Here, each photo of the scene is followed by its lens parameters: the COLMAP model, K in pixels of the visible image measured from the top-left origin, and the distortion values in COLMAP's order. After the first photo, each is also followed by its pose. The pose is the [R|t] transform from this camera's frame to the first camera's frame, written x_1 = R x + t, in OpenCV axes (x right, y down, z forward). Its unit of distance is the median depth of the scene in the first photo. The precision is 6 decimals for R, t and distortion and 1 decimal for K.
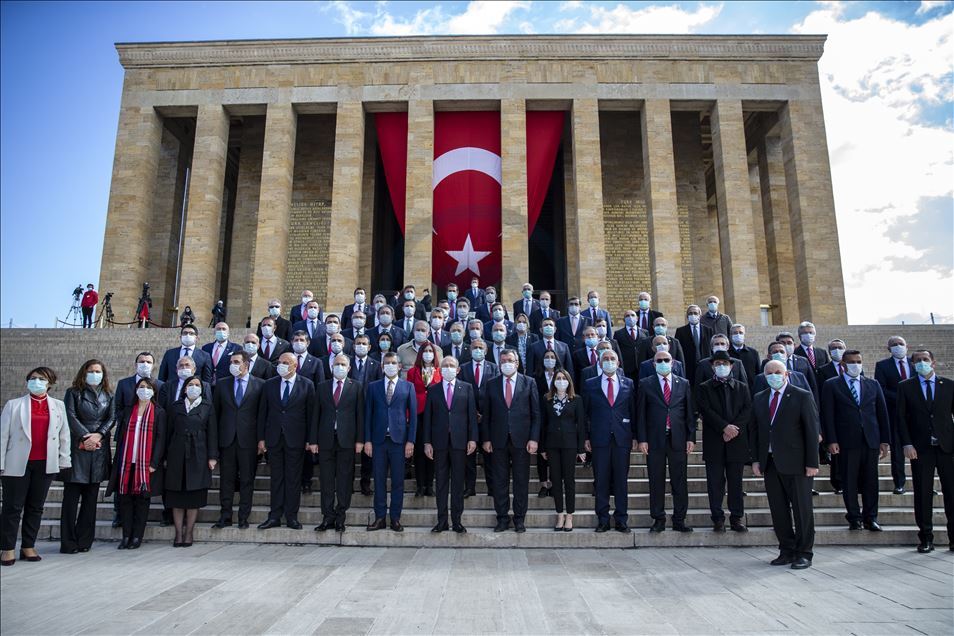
lens RADIAL K [[689.0, 0, 484.8], [0, 689.0, 318.1], [0, 0, 1]] dist [-0.049040, 0.011585]
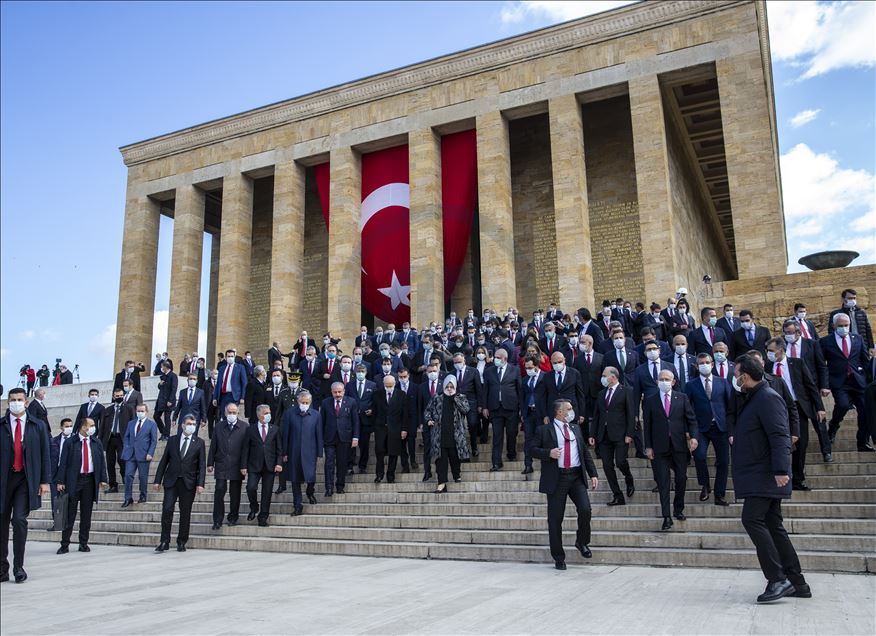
lens RADIAL K [[741.6, 0, 438.1], [0, 741.6, 325.0], [0, 0, 1]] dist [0.009038, -0.006668]
pose [[0.909619, -0.098015, -0.403716, 0.469488], [0.097961, 0.994972, -0.020842, -0.013408], [0.403729, -0.020590, 0.914647, 0.025267]]
